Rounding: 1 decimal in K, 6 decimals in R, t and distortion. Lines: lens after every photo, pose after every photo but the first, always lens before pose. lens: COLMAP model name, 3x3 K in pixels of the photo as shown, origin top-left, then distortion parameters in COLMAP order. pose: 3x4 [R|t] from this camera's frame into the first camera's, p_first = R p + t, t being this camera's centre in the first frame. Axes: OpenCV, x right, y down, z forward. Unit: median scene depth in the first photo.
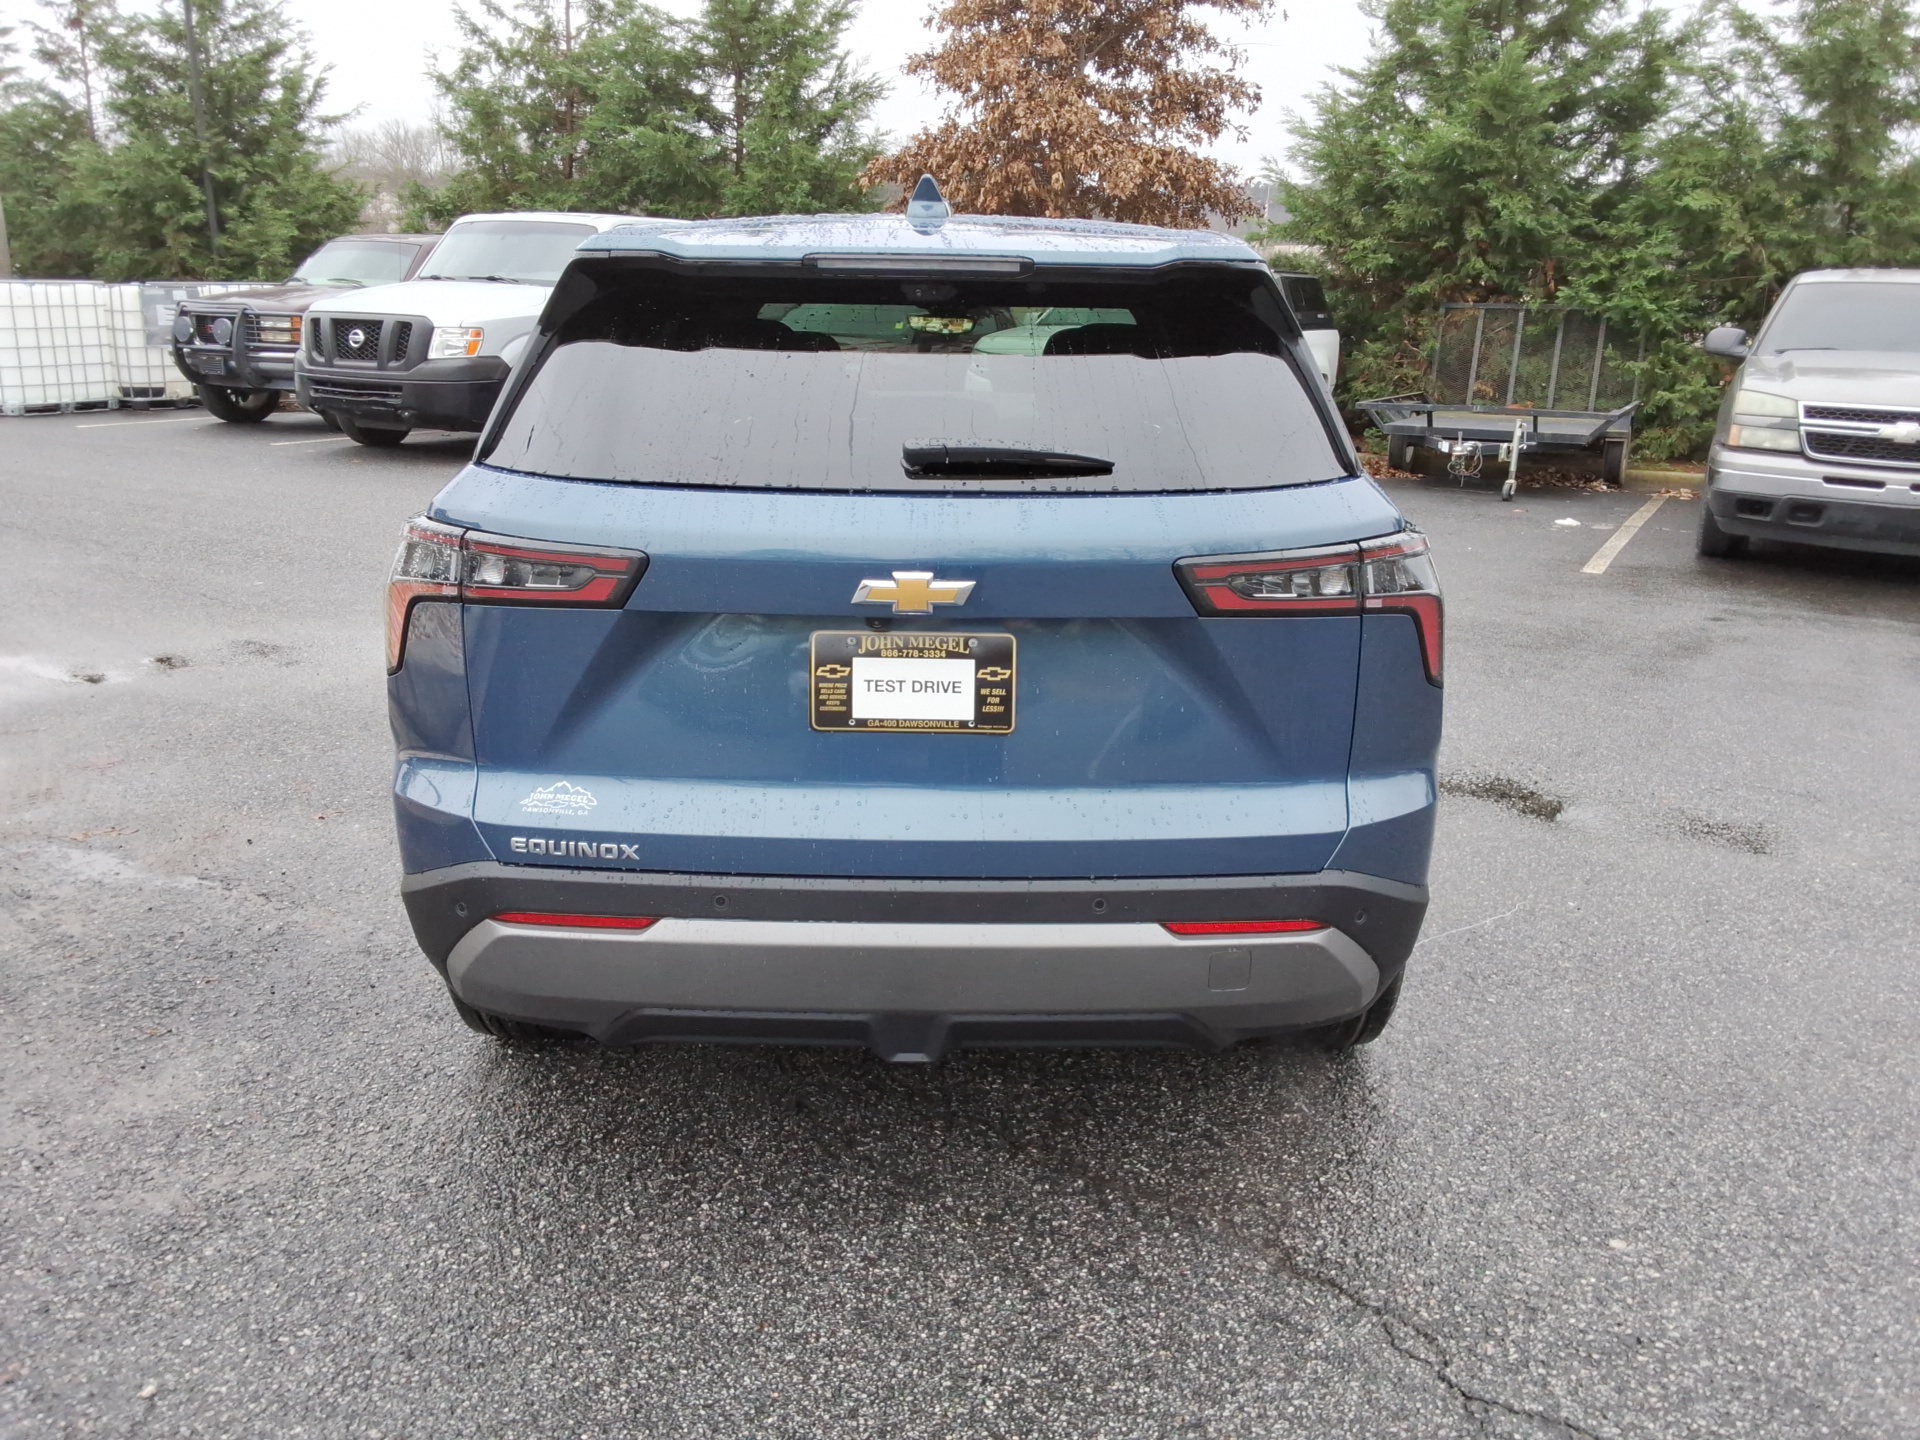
lens RADIAL K [[1538.1, 0, 974.3], [0, 1538.1, 712.8], [0, 0, 1]] dist [0.104805, -0.152164]
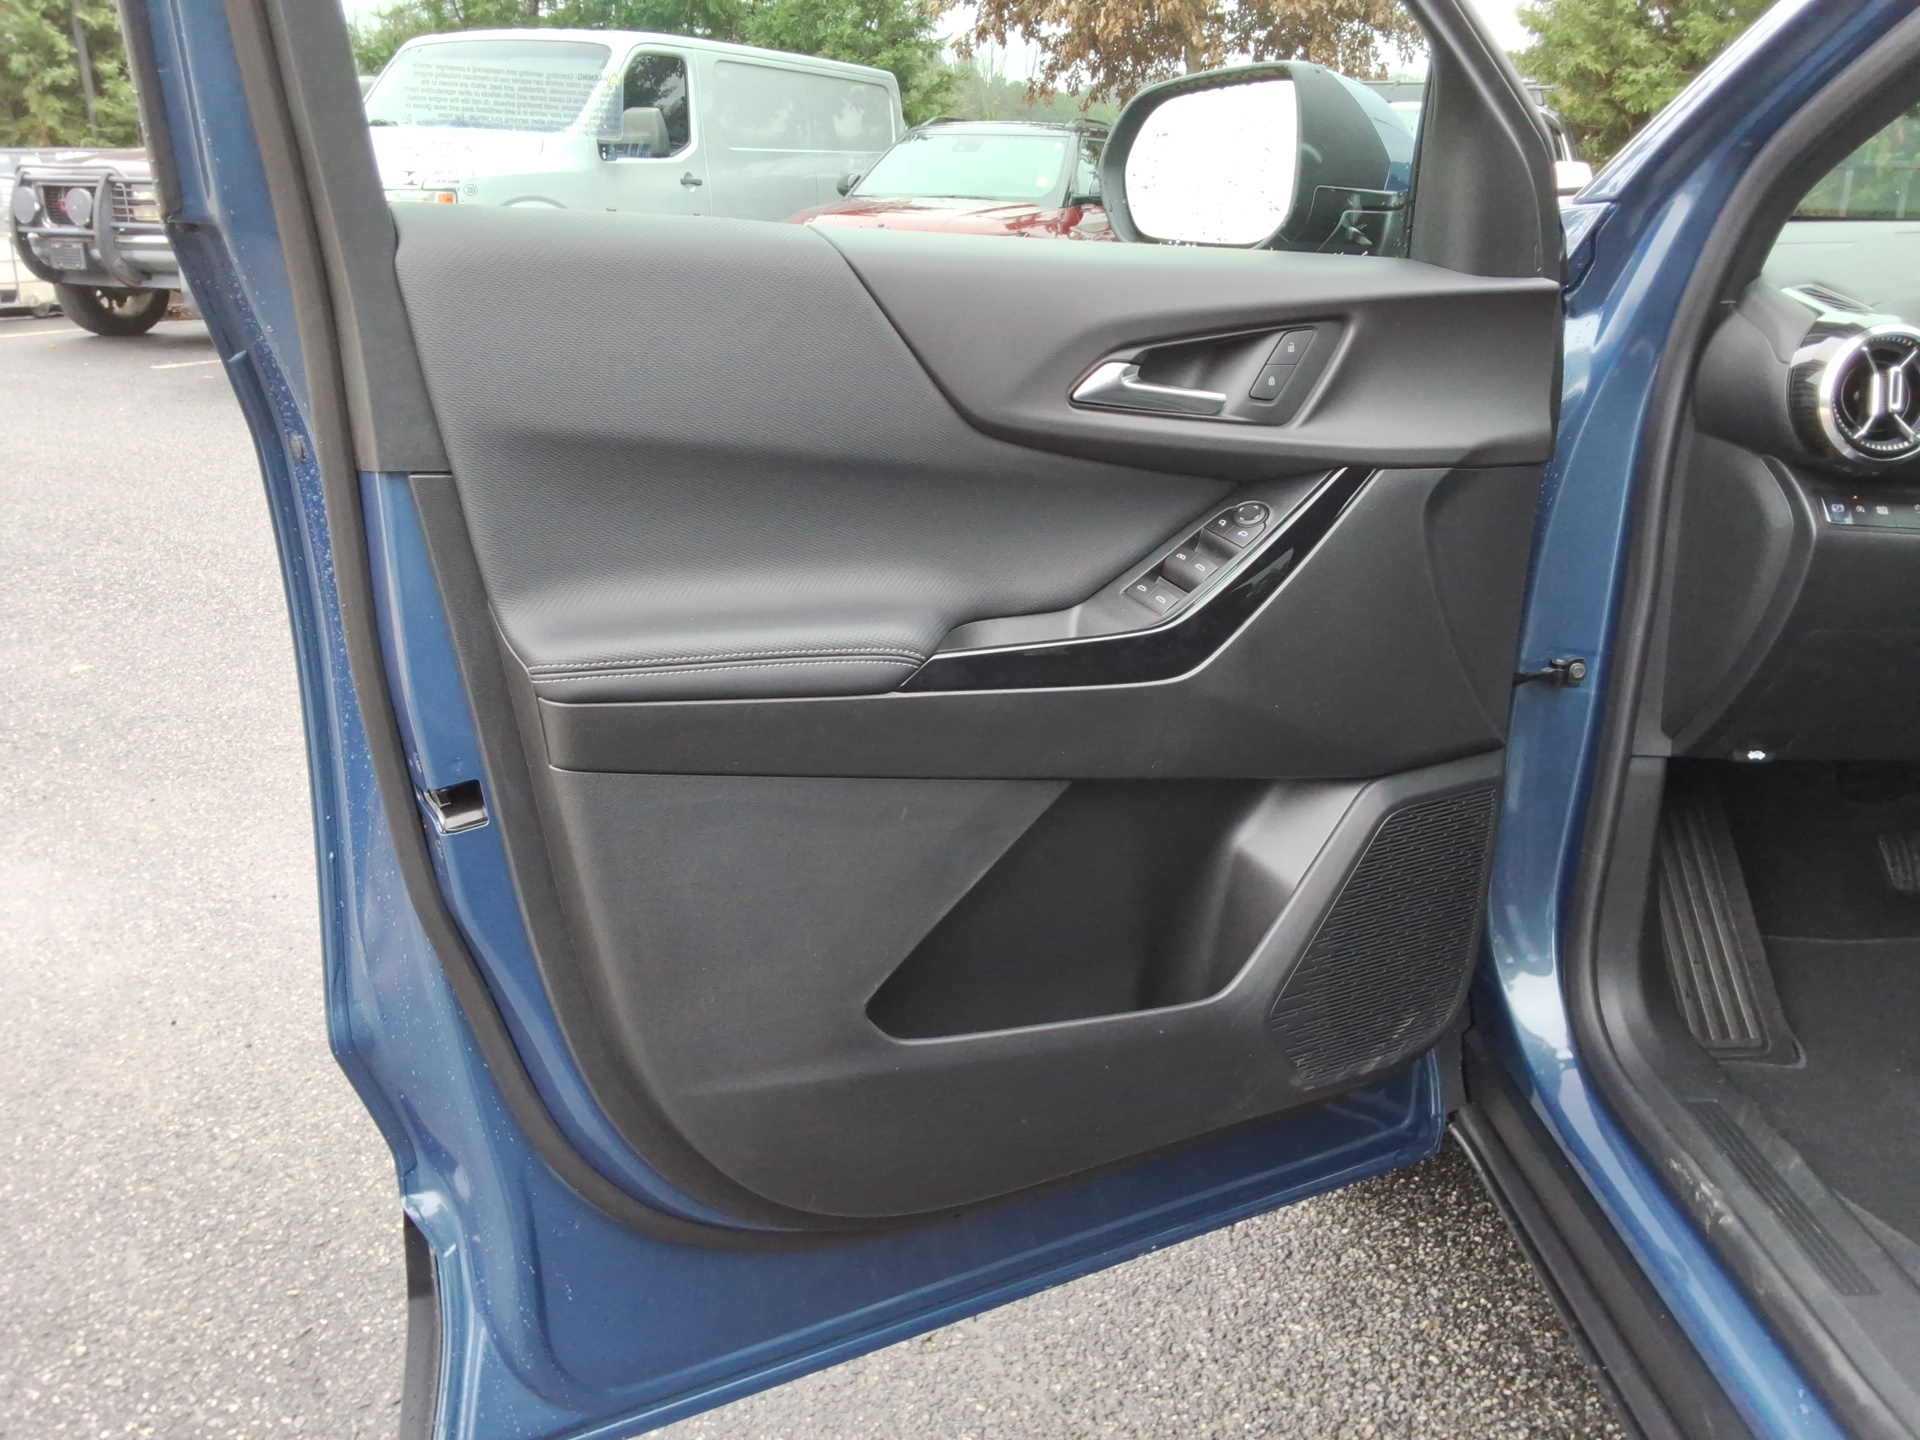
lens RADIAL K [[1538.1, 0, 966.0], [0, 1538.1, 711.1], [0, 0, 1]] dist [0.104805, -0.152164]
pose [[0.999434, -0.016167, 0.029509, -0.096466], [0.014400, 0.998145, 0.059162, -0.048442], [-0.030411, -0.058703, 0.997812, 0.249885]]
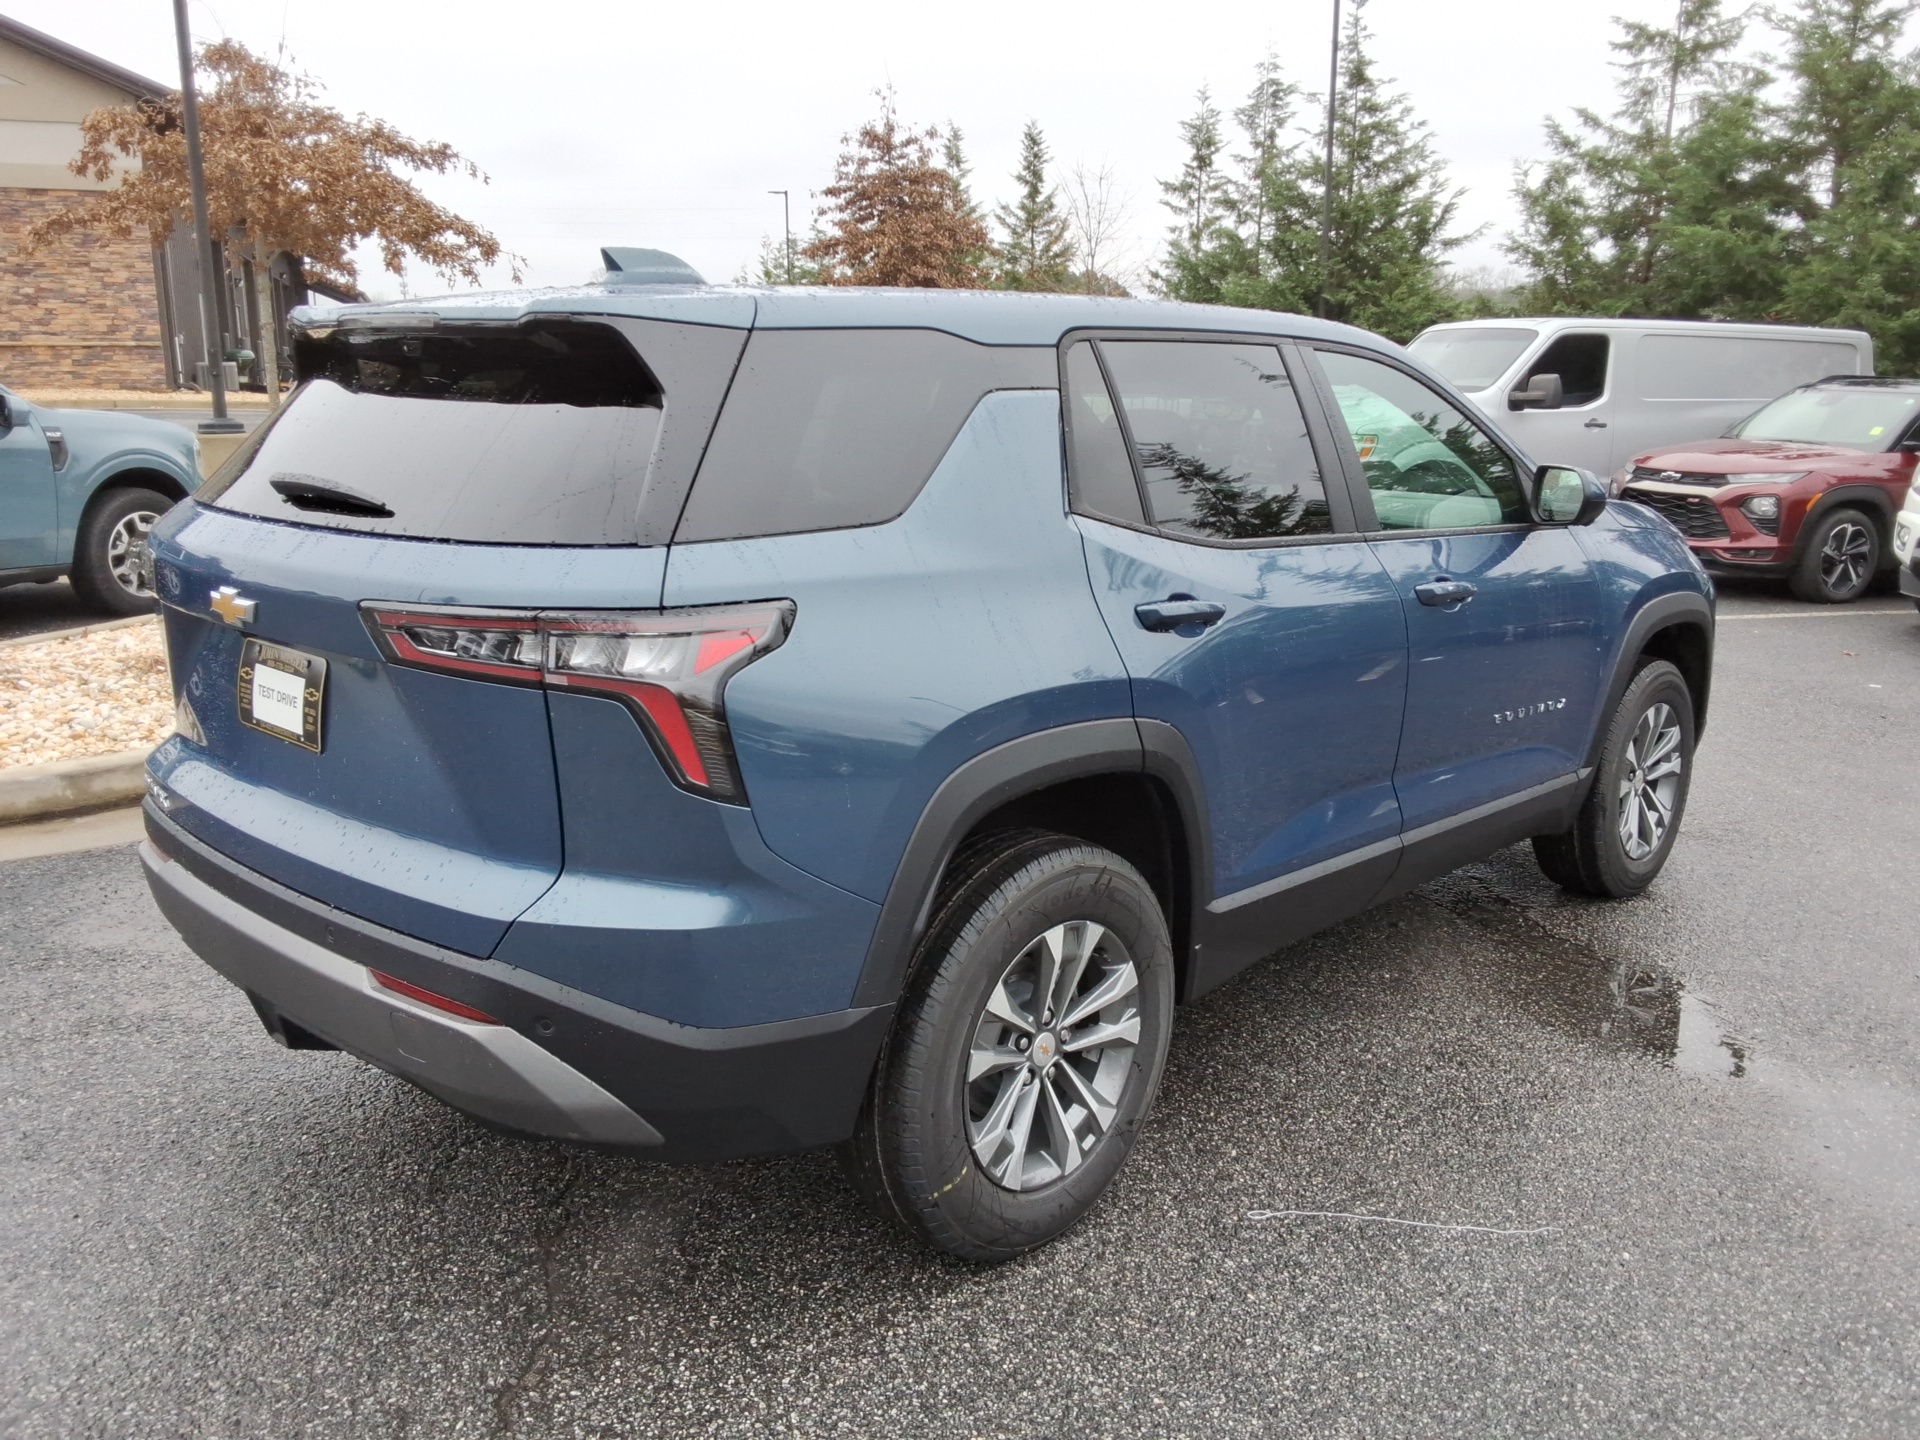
lens RADIAL K [[1538.1, 0, 966.3], [0, 1538.1, 707.3], [0, 0, 1]] dist [0.104805, -0.152164]
pose [[0.726659, 0.139794, -0.672625, 0.159438], [-0.189025, 0.981972, -0.000123, -0.015214], [0.660482, 0.127233, 0.739983, 0.074486]]
